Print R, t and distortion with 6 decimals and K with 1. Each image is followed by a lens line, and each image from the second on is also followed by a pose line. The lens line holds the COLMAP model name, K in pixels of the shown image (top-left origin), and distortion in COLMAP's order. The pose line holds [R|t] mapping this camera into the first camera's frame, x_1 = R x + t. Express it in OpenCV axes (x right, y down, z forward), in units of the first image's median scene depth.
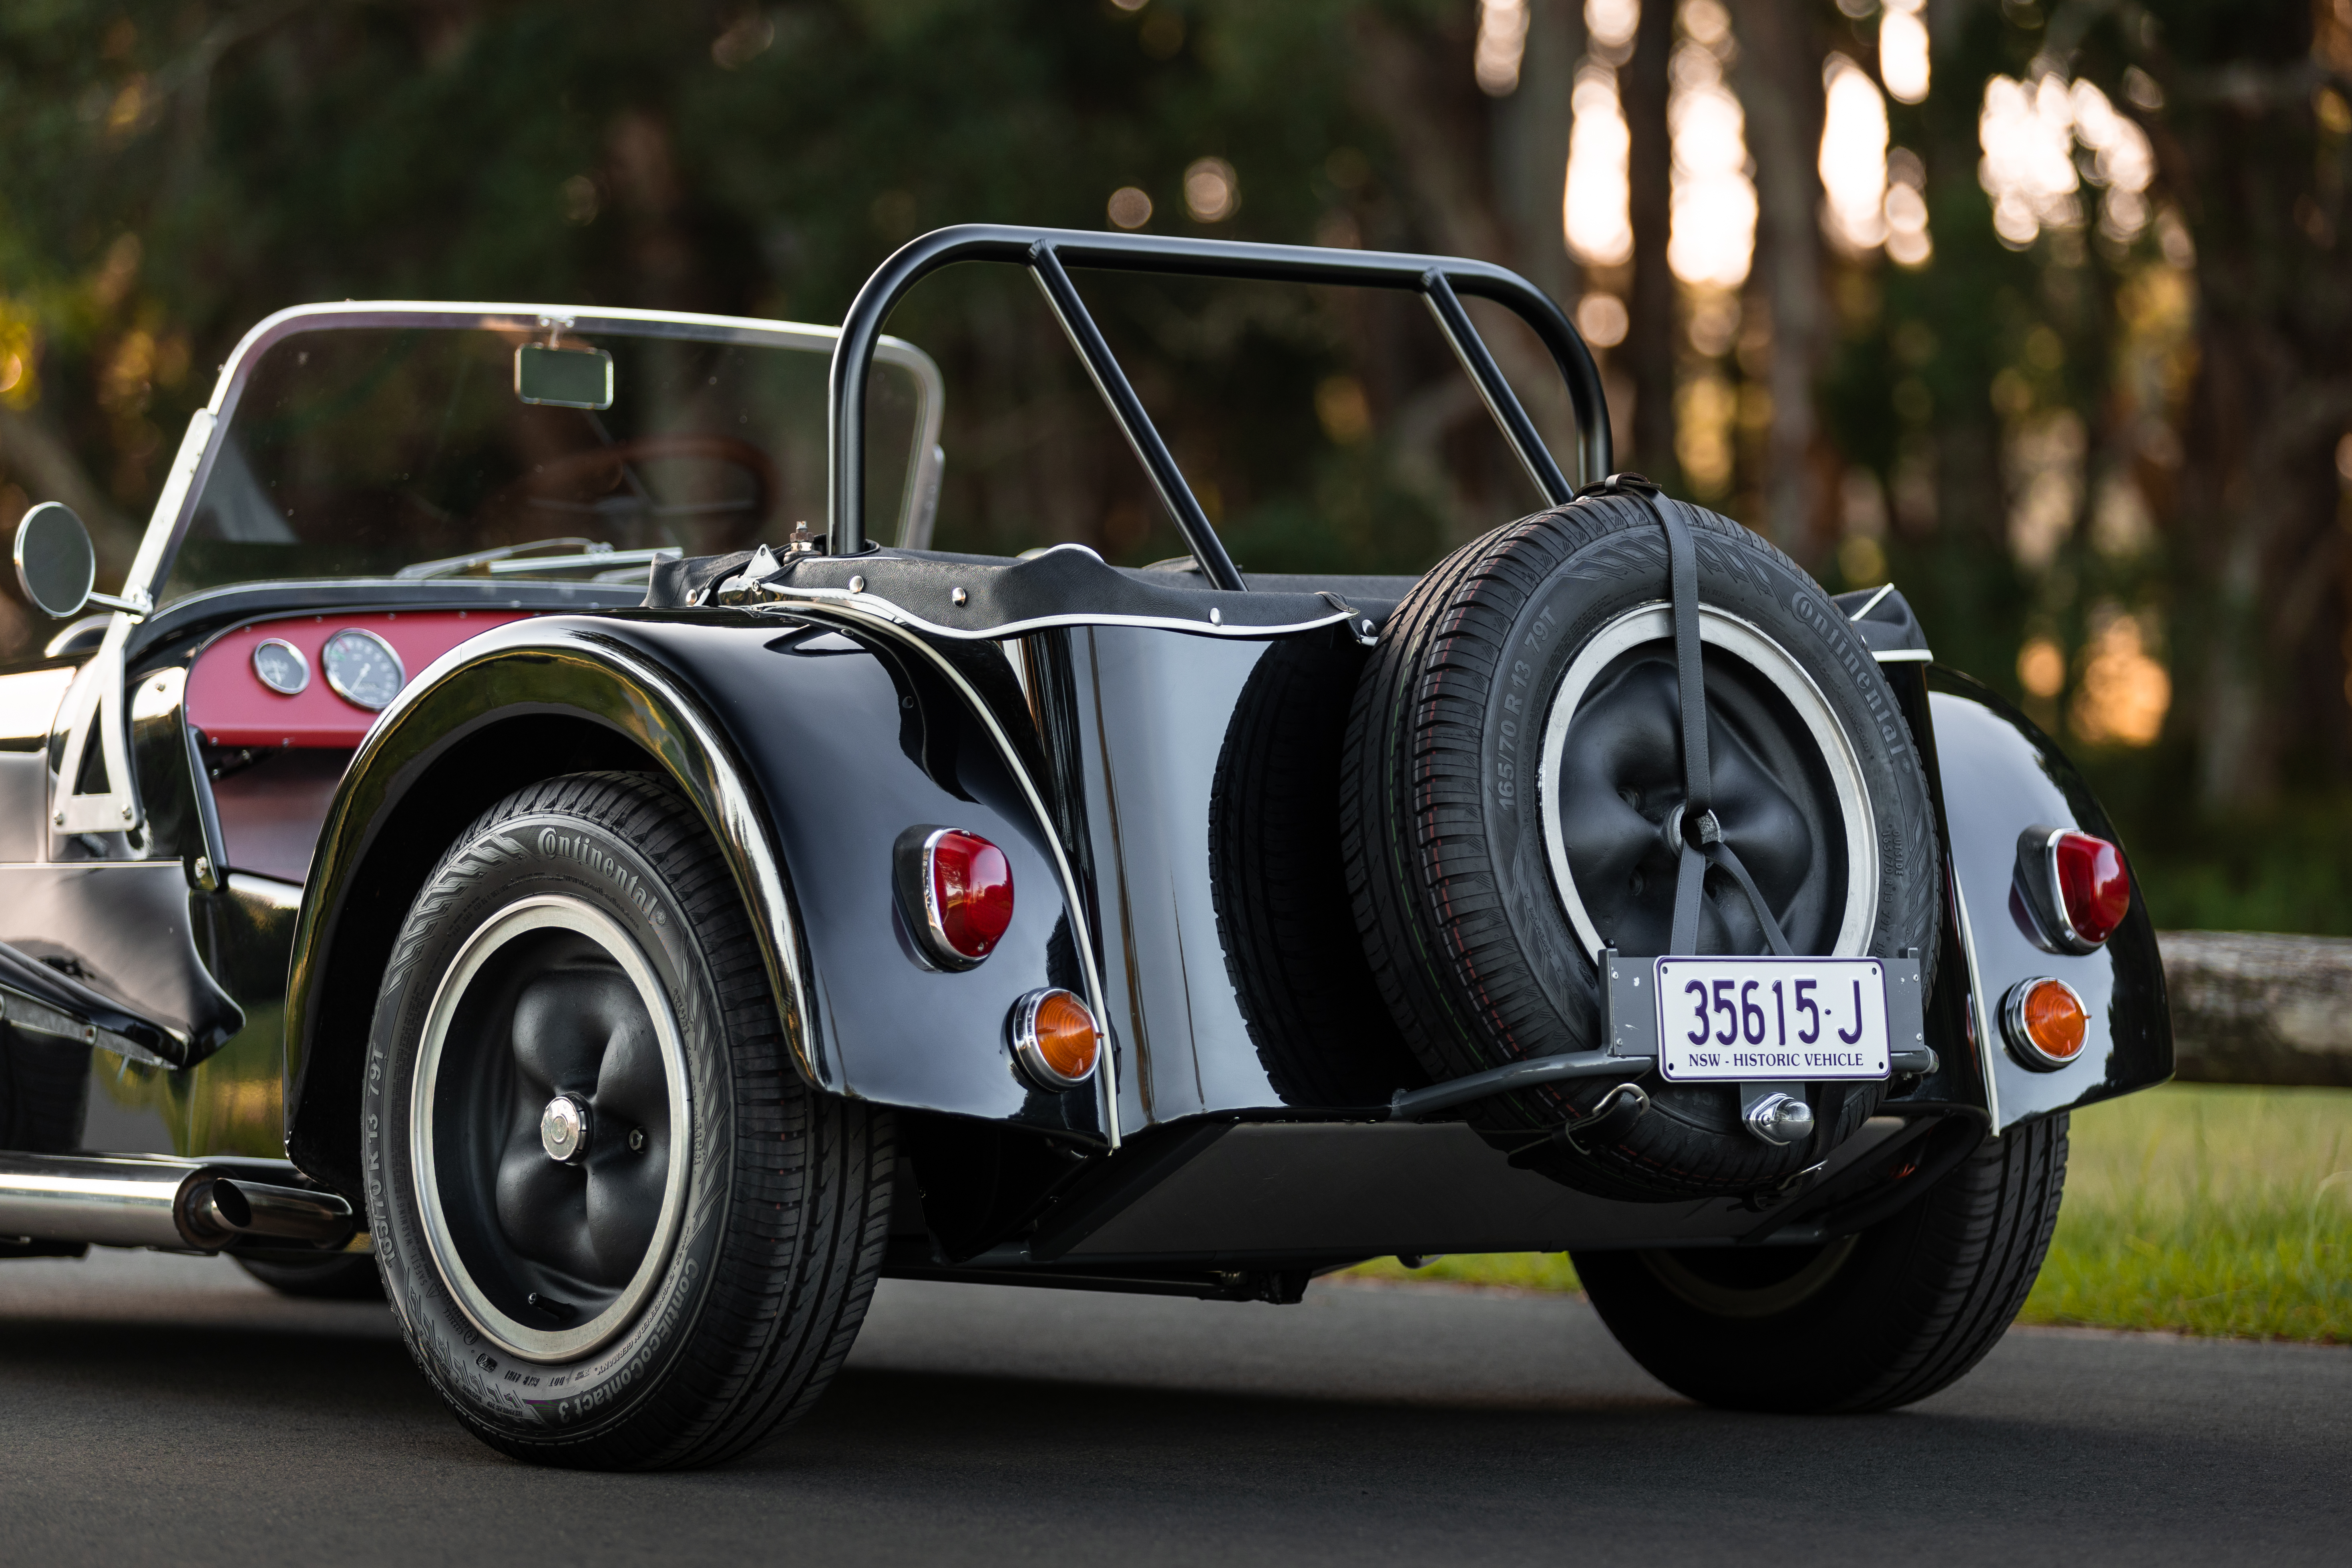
lens RADIAL K [[8420.8, 0, 1176.0], [0, 8420.8, 784.0], [0, 0, 1]] dist [0.041979, 1.370105]
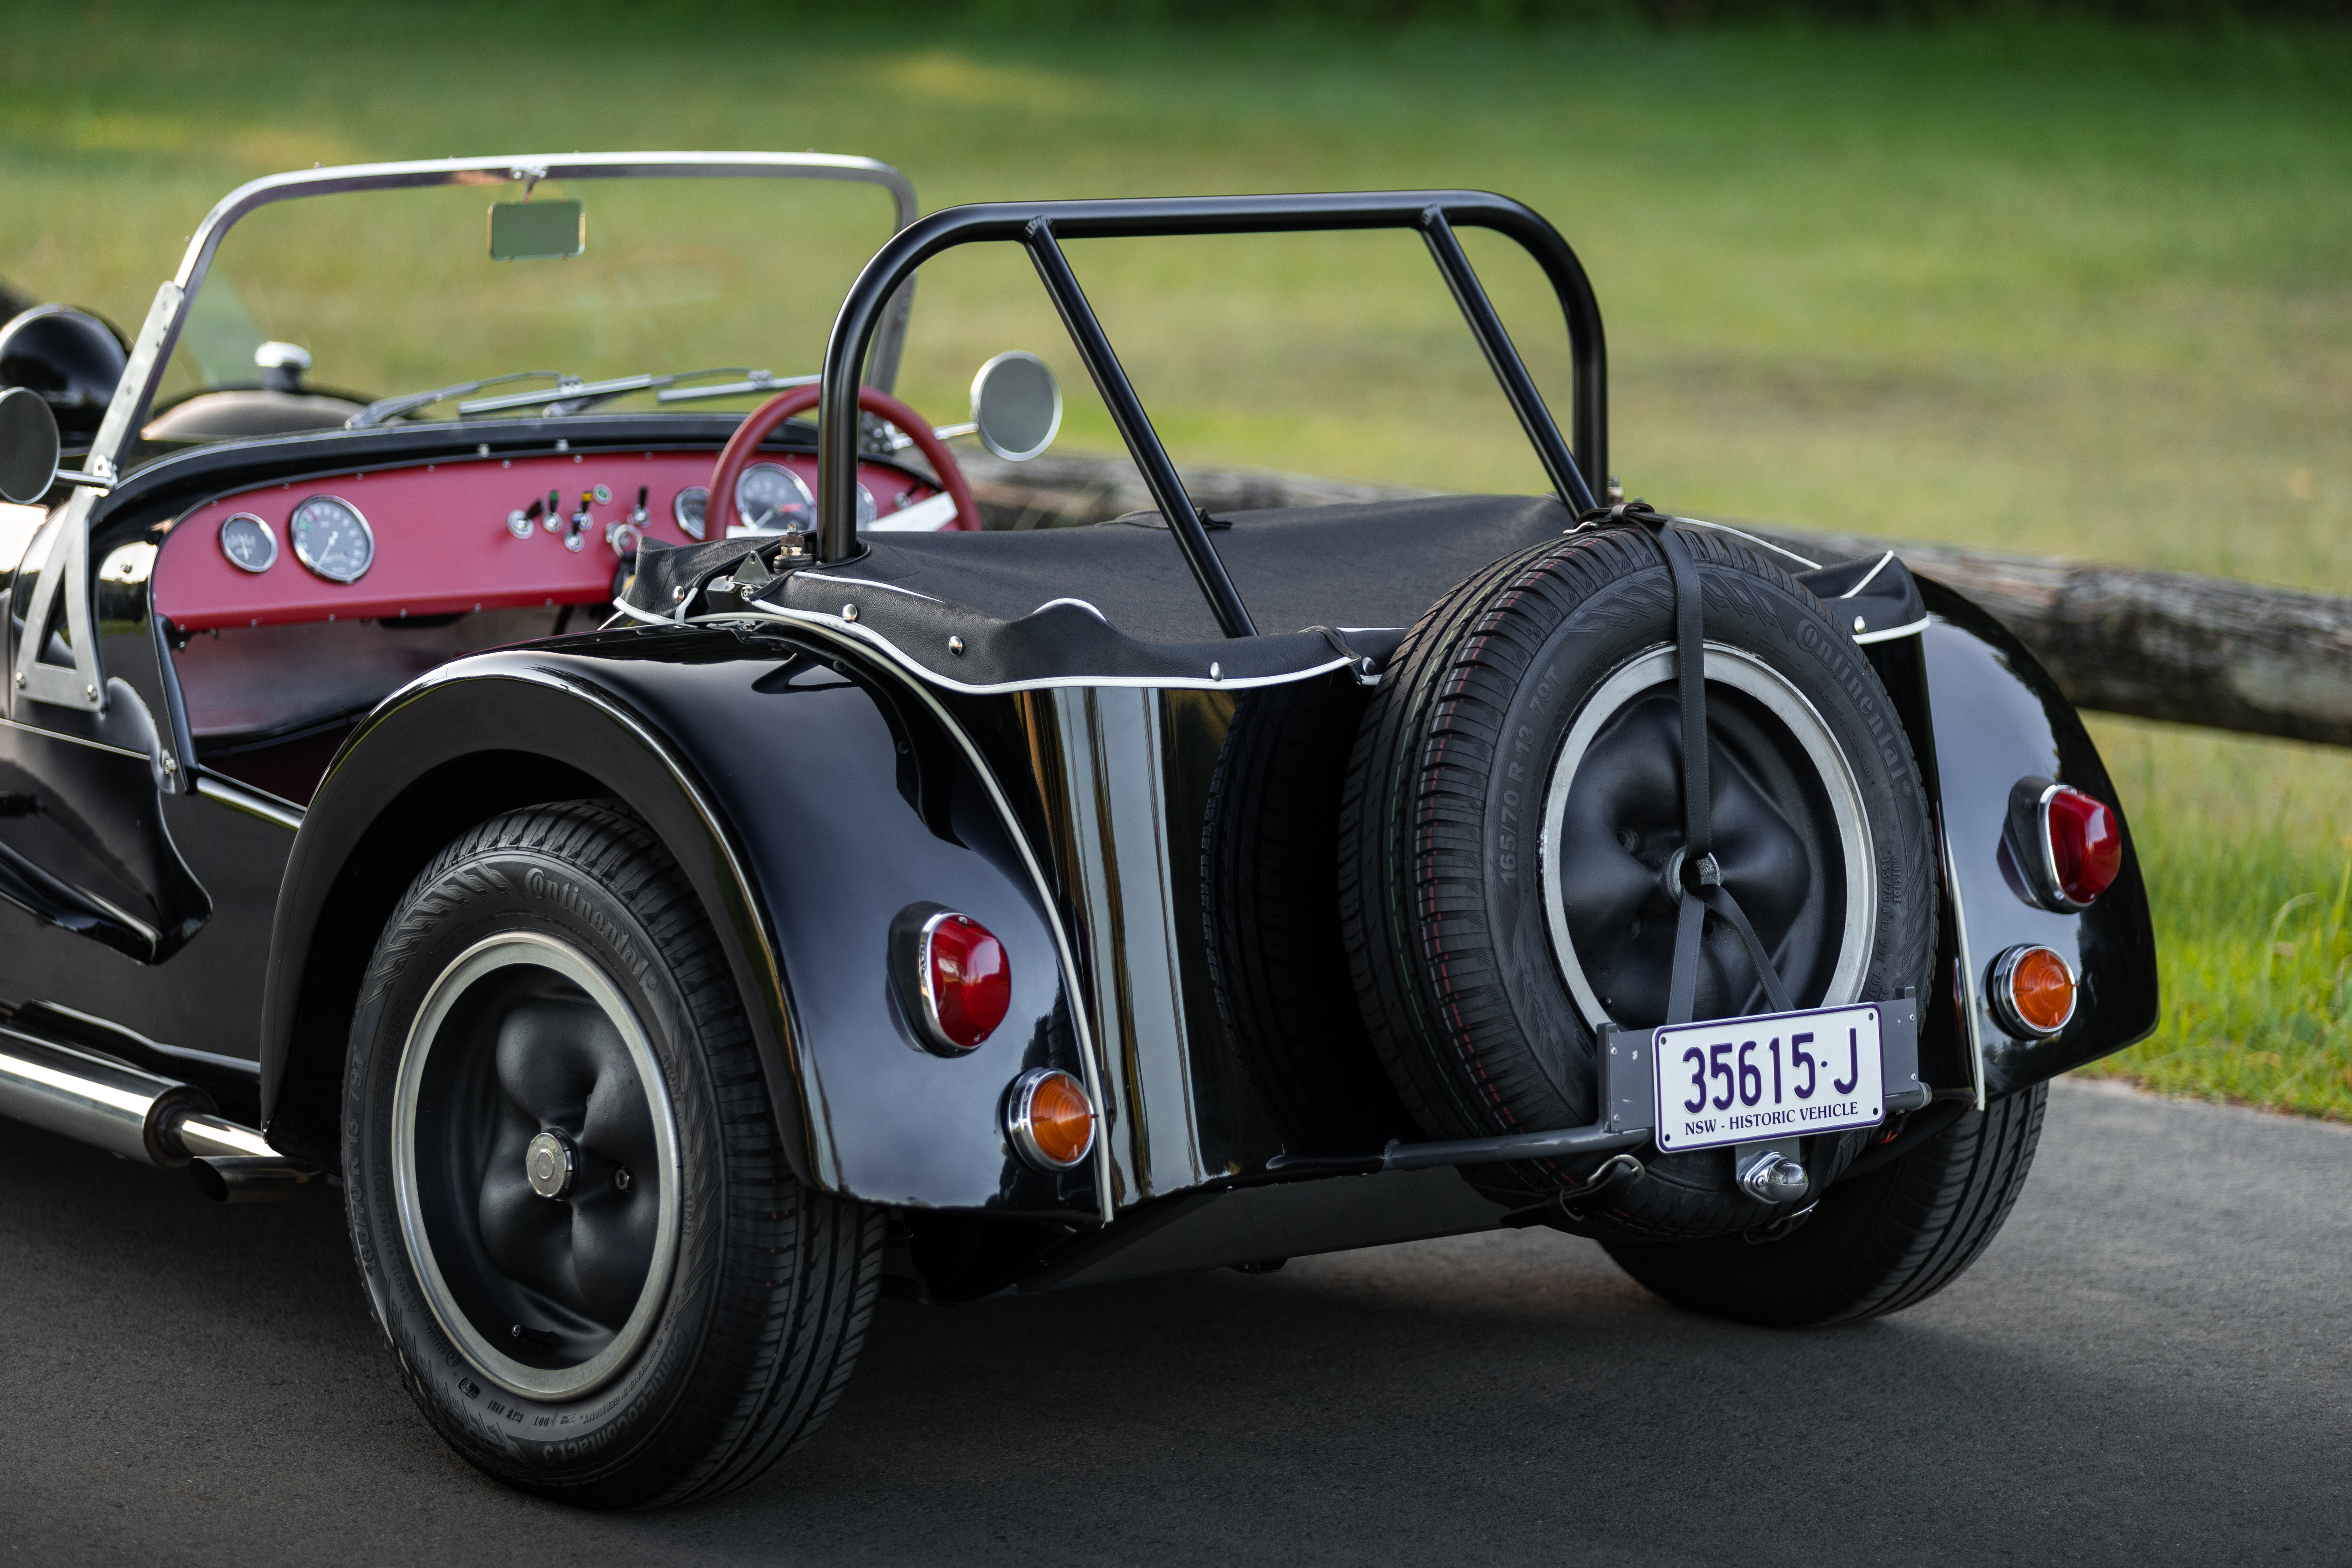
lens RADIAL K [[8420.8, 0, 1176.0], [0, 8420.8, 784.0], [0, 0, 1]] dist [0.041979, 1.370105]
pose [[0.999731, 0.014877, 0.017782, -0.017275], [-0.017193, 0.990266, 0.138120, -0.142593], [-0.015555, -0.138388, 0.990256, 0.022538]]
